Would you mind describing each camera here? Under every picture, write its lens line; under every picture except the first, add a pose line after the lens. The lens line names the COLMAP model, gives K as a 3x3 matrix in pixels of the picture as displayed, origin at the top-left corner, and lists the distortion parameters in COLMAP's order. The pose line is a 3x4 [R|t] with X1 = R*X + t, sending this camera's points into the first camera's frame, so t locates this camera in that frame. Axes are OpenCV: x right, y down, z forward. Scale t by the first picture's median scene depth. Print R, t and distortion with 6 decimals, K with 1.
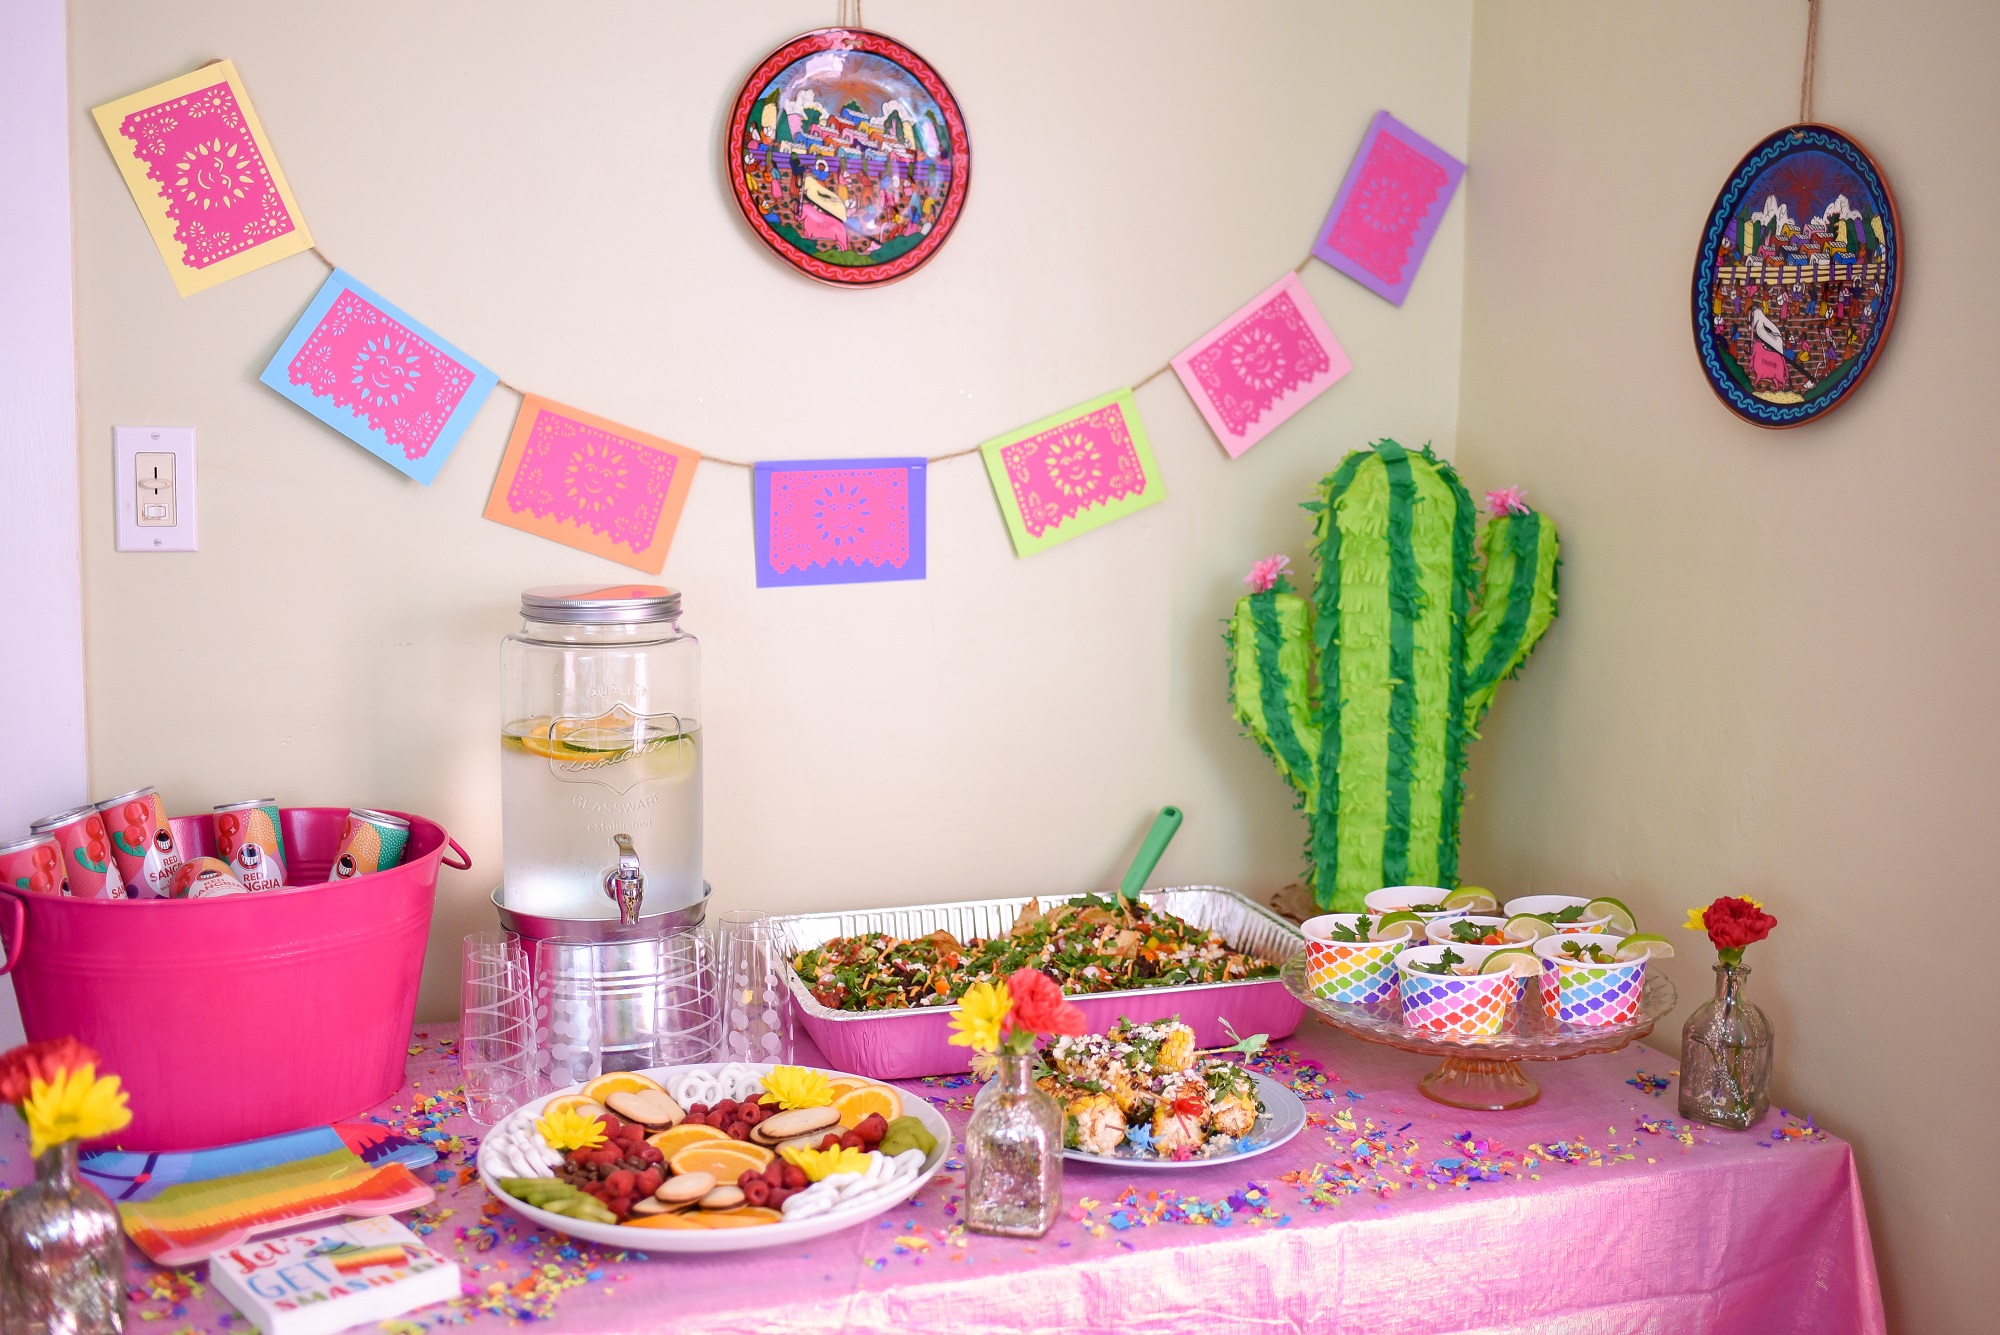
lens RADIAL K [[2055.4, 0, 1000.0], [0, 2055.4, 667.5], [0, 0, 1]] dist [-0.086382, 0.023506]
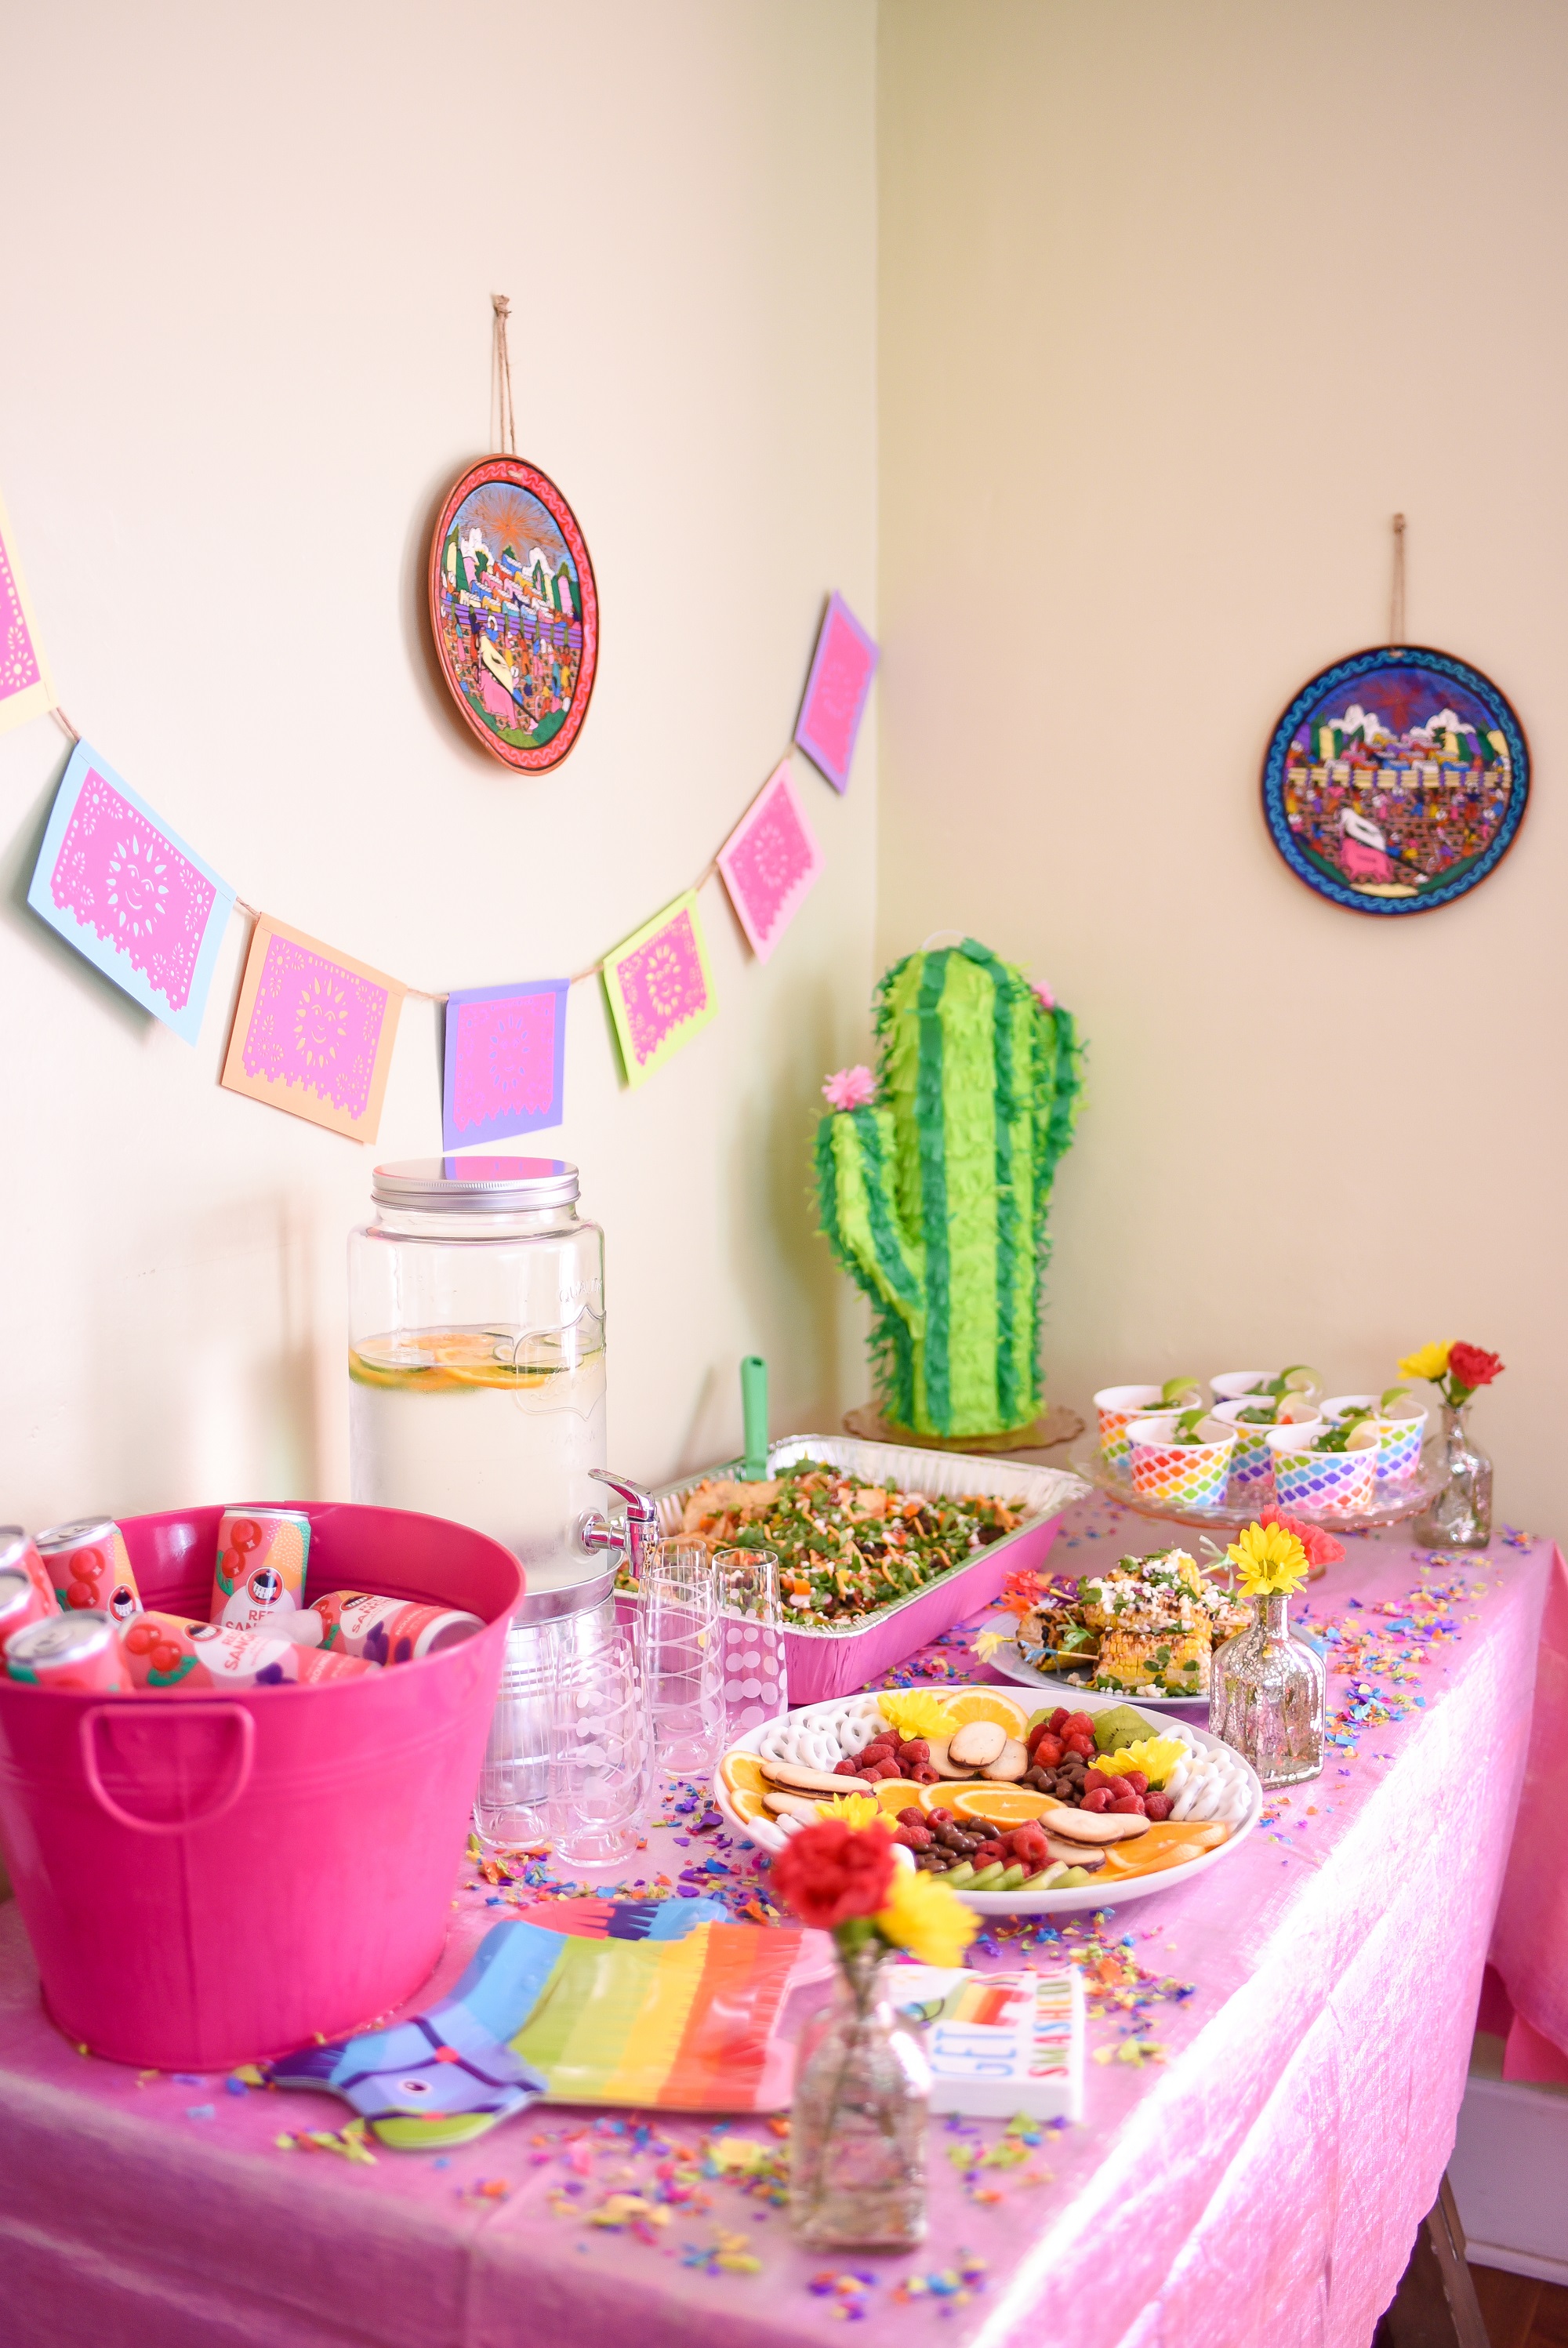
lens RADIAL K [[2413.1, 0, 783.2], [0, 2413.1, 1156.2], [0, 0, 1]] dist [-0.086382, 0.023506]
pose [[0.736193, -0.091445, 0.670565, -0.705792], [0.098925, 0.994727, 0.027043, -0.053897], [-0.669502, 0.046427, 0.741358, 0.245729]]
